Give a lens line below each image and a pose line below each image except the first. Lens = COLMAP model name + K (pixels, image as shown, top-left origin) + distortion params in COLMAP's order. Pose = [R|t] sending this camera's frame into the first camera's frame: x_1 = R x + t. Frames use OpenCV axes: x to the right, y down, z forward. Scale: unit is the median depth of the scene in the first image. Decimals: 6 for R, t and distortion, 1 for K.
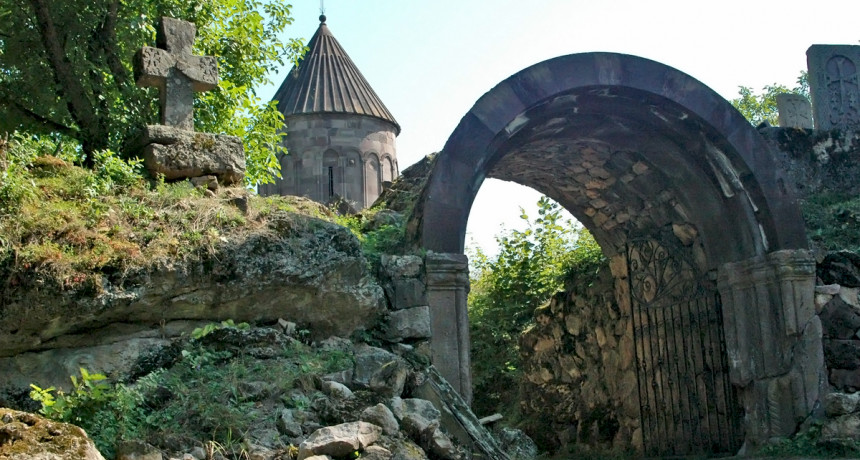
lens RADIAL K [[1073.1, 0, 430.0], [0, 1073.1, 230.0], [0, 0, 1]] dist [-0.063261, -0.025426]
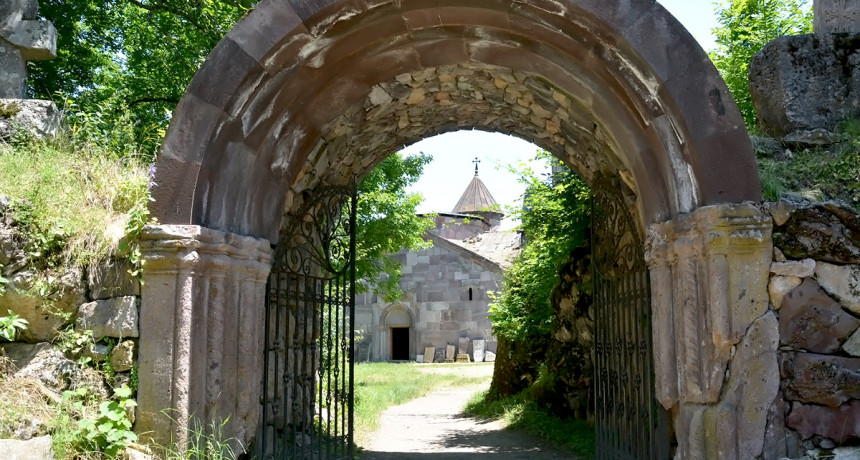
lens RADIAL K [[650.7, 0, 461.0], [0, 650.7, 228.6], [0, 0, 1]] dist [-0.078249, -0.000047]
pose [[0.923480, -0.013963, -0.383392, 0.264101], [0.038341, 0.997693, 0.056016, 0.004794], [0.381726, -0.066429, 0.921885, 0.467743]]
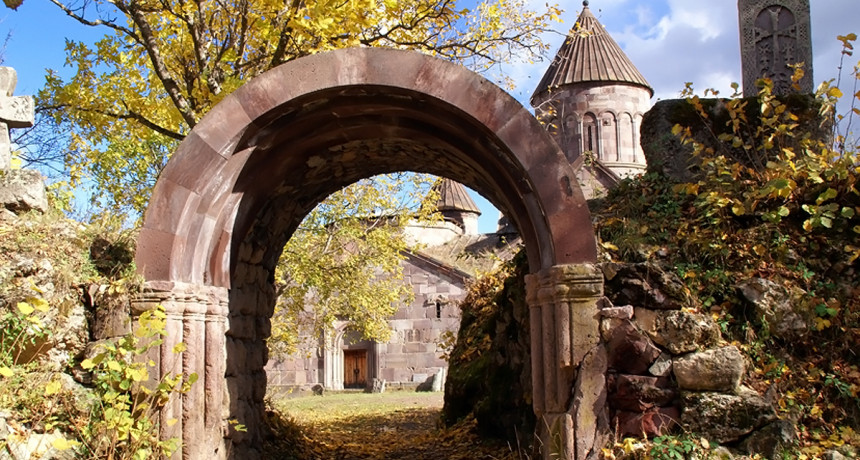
lens RADIAL K [[820.2, 0, 430.0], [0, 820.2, 230.0], [0, 0, 1]] dist [-0.090527, 0.006752]
pose [[0.920404, -0.023427, -0.390266, 0.378162], [0.052186, 0.996632, 0.063249, -0.041282], [0.387470, -0.078581, 0.918527, 0.296299]]
